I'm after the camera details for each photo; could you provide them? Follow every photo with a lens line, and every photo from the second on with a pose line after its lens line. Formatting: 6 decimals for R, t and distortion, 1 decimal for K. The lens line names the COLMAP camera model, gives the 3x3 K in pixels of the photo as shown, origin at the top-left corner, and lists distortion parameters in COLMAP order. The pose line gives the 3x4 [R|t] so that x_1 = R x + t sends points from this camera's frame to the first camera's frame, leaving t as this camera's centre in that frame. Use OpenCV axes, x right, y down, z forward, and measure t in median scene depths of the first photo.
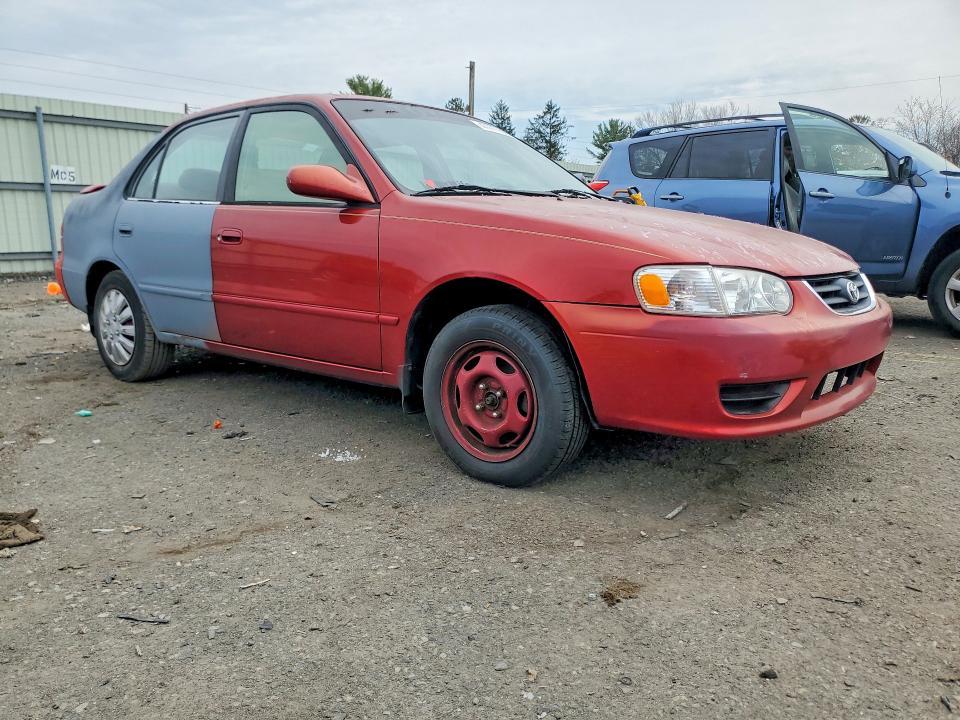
lens RADIAL K [[661.0, 0, 480.0], [0, 661.0, 360.0], [0, 0, 1]] dist [0.043993, -0.038421]
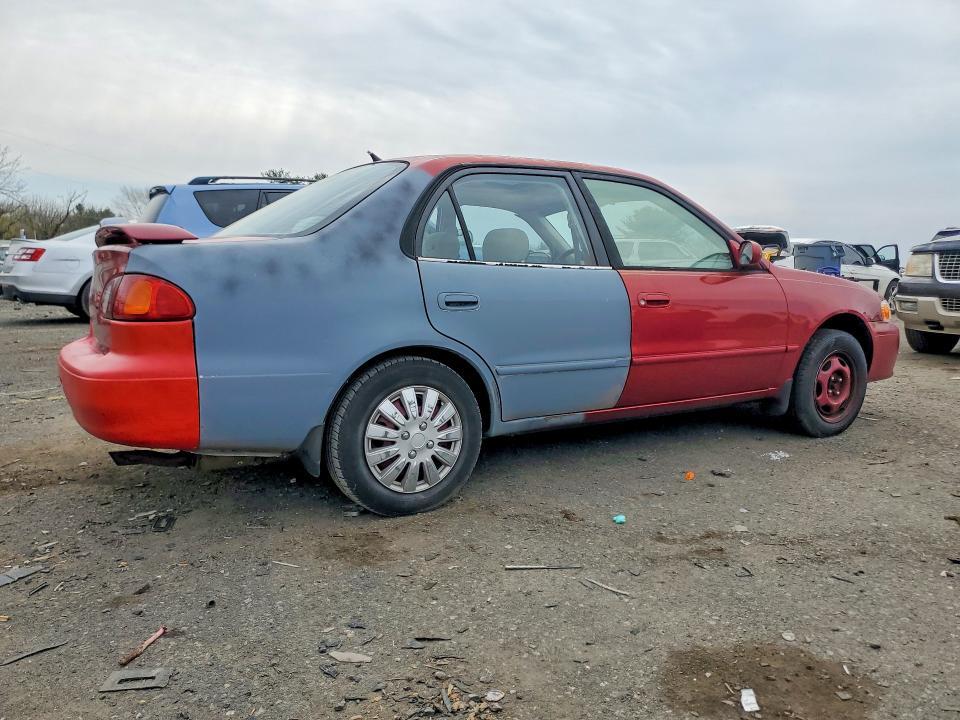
lens RADIAL K [[661.0, 0, 480.0], [0, 661.0, 360.0], [0, 0, 1]] dist [0.043993, -0.038421]
pose [[0.424050, -0.125552, 0.896894, -1.452213], [0.186907, 0.981156, 0.048978, -0.195875], [-0.886142, 0.146867, 0.439525, 0.798353]]
